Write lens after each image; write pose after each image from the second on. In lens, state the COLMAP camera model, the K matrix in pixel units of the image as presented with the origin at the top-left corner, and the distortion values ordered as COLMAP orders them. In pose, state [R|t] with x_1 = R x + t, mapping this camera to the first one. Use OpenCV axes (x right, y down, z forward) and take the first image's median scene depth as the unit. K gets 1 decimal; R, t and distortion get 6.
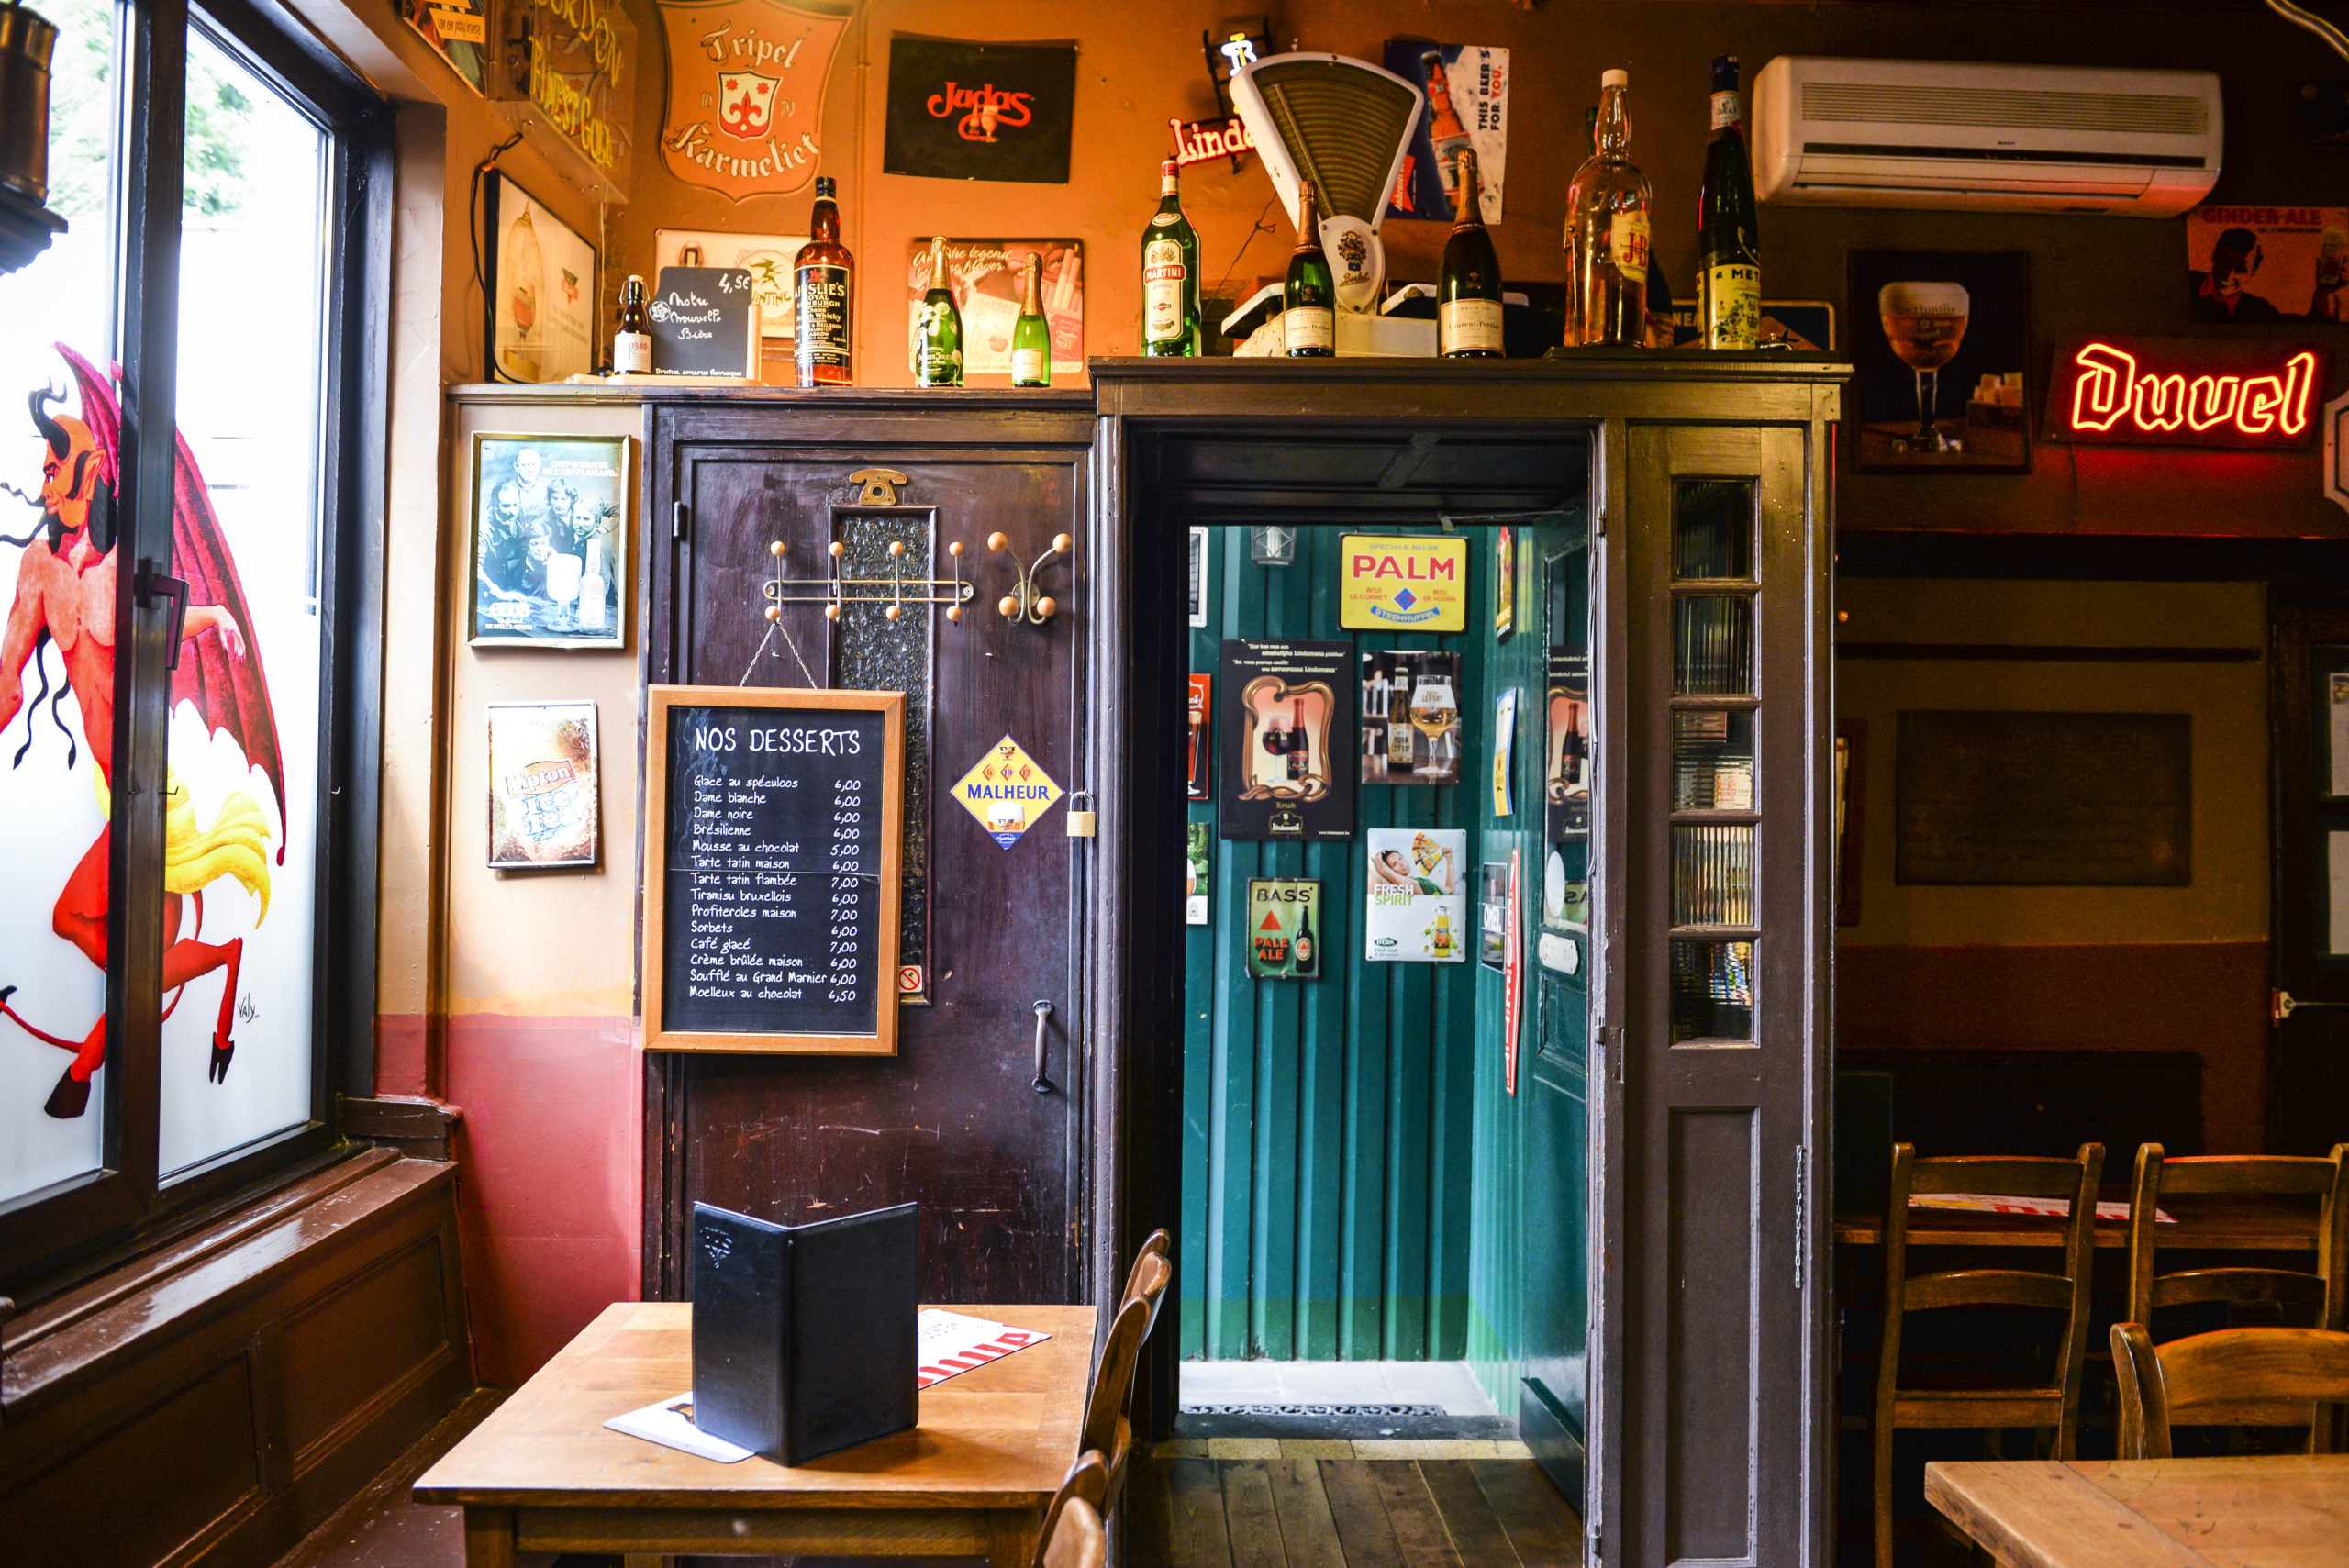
lens RADIAL K [[1831.1, 0, 1176.2], [0, 1831.1, 780.3], [0, 0, 1]] dist [0.000842, -0.000934]
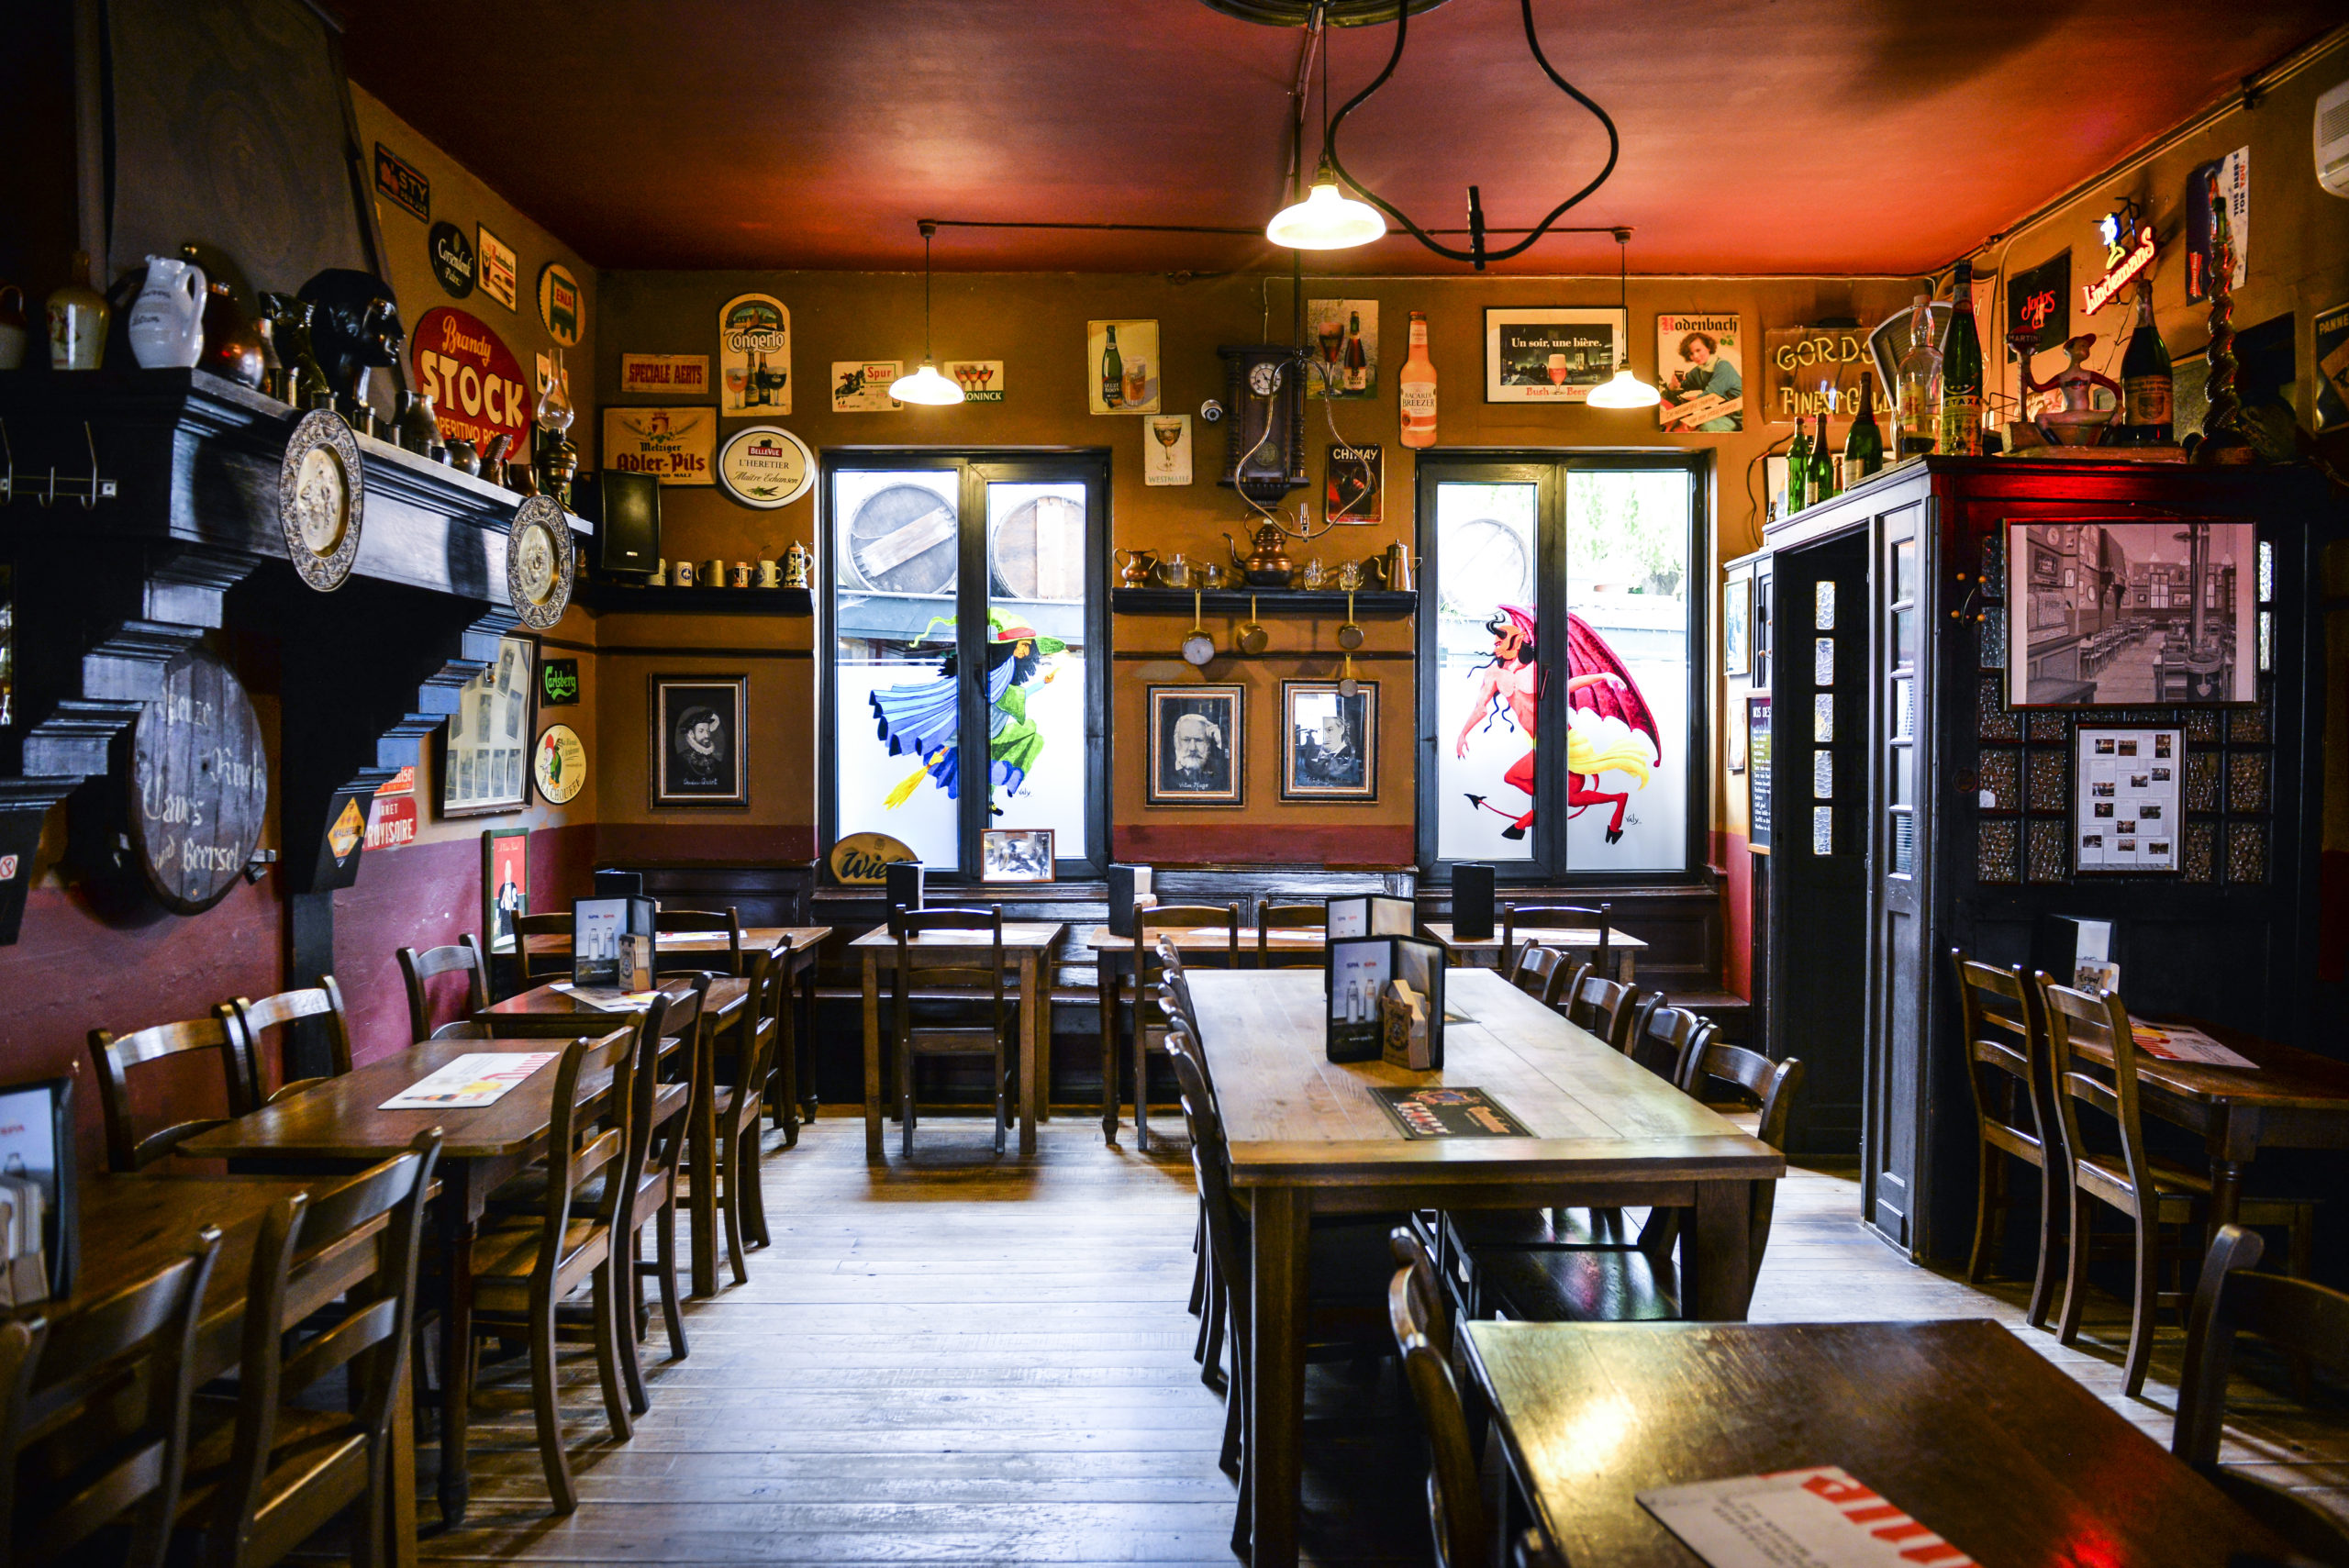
lens RADIAL K [[1576.5, 0, 1176.6], [0, 1576.5, 780.1], [0, 0, 1]] dist [-0.000189, 0.000061]
pose [[-0.030989, 0.016444, -0.999384, 2.201003], [0.011245, 0.999807, 0.016102, 0.025897], [0.999456, -0.010740, -0.031167, 0.482048]]
